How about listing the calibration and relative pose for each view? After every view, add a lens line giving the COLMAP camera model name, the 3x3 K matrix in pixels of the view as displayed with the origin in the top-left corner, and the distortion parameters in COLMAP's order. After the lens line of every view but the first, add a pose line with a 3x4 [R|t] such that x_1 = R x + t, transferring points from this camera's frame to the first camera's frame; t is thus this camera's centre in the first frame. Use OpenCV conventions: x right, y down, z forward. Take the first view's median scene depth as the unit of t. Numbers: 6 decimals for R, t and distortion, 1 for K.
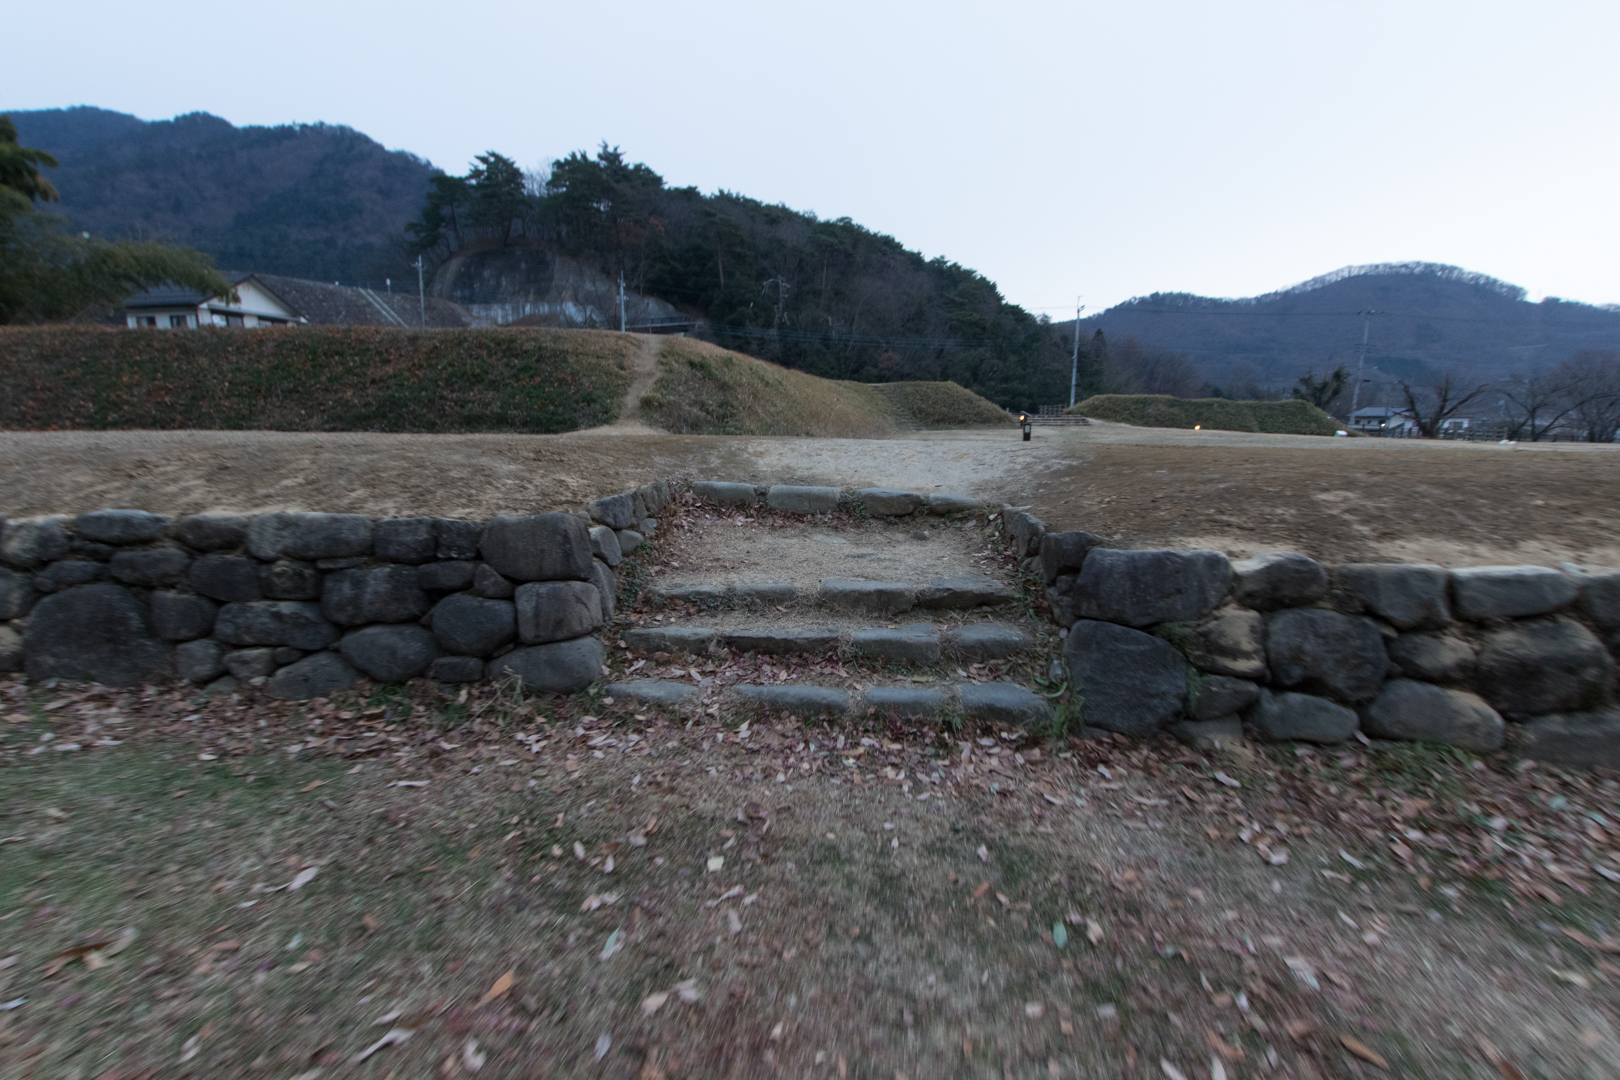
lens RADIAL K [[729.8, 0, 810.0], [0, 729.8, 540.0], [0, 0, 1]] dist [0.010704, -0.000540]
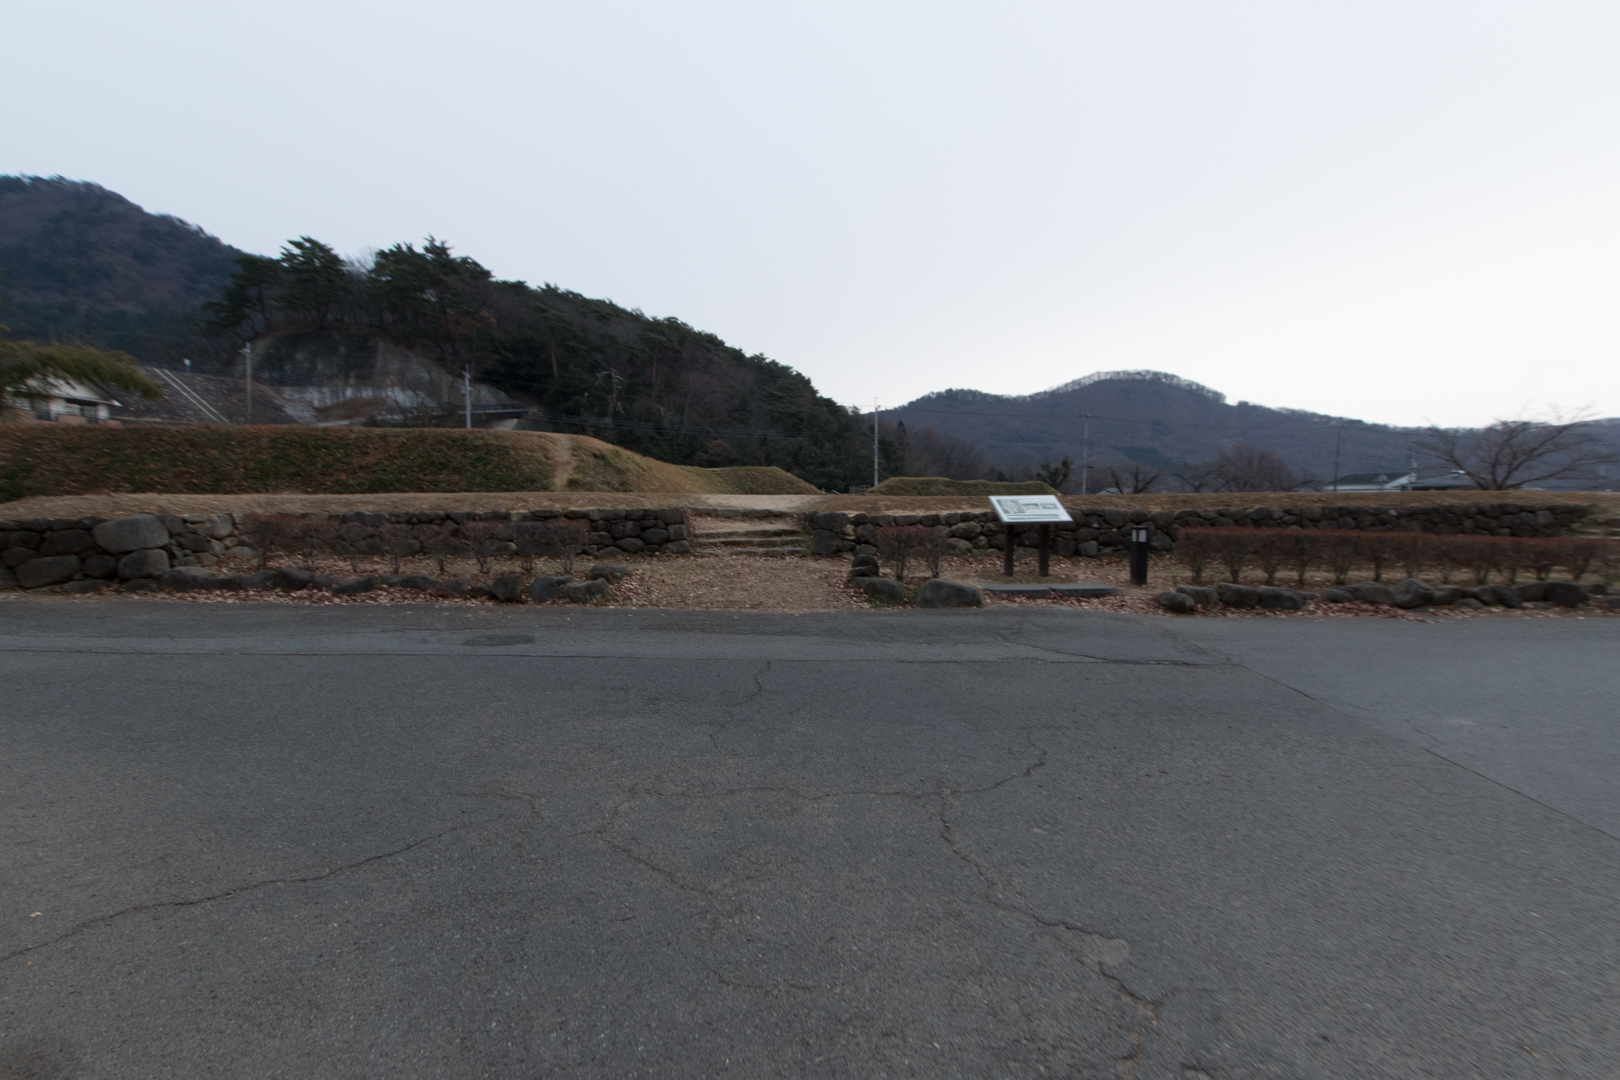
lens RADIAL K [[729.8, 0, 810.0], [0, 729.8, 540.0], [0, 0, 1]] dist [0.010704, -0.000540]
pose [[0.972340, -0.021496, 0.232579, -0.014150], [0.047347, 0.993223, -0.106146, 0.014131], [-0.228722, 0.114222, 0.966768, -0.068963]]
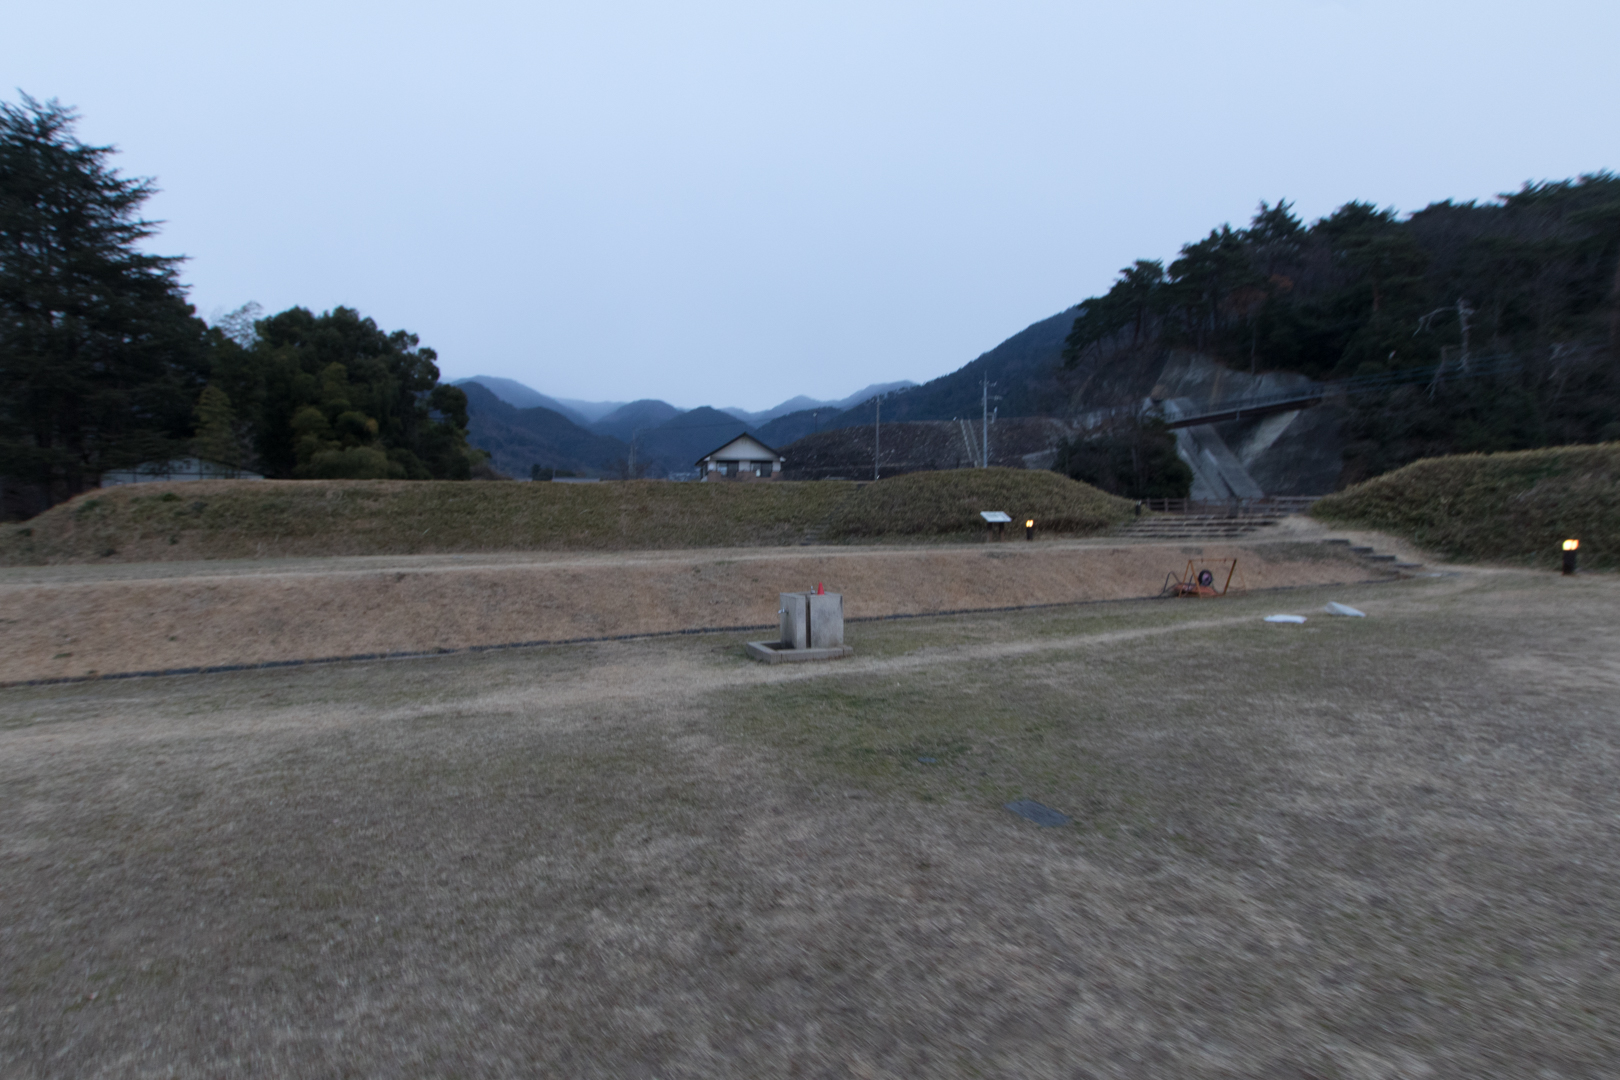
lens RADIAL K [[729.8, 0, 810.0], [0, 729.8, 540.0], [0, 0, 1]] dist [0.010704, -0.000540]
pose [[0.439935, 0.007723, -0.897996, 0.268018], [-0.136454, 0.988927, -0.058345, -0.042187], [0.887602, 0.148203, 0.436117, 0.245815]]
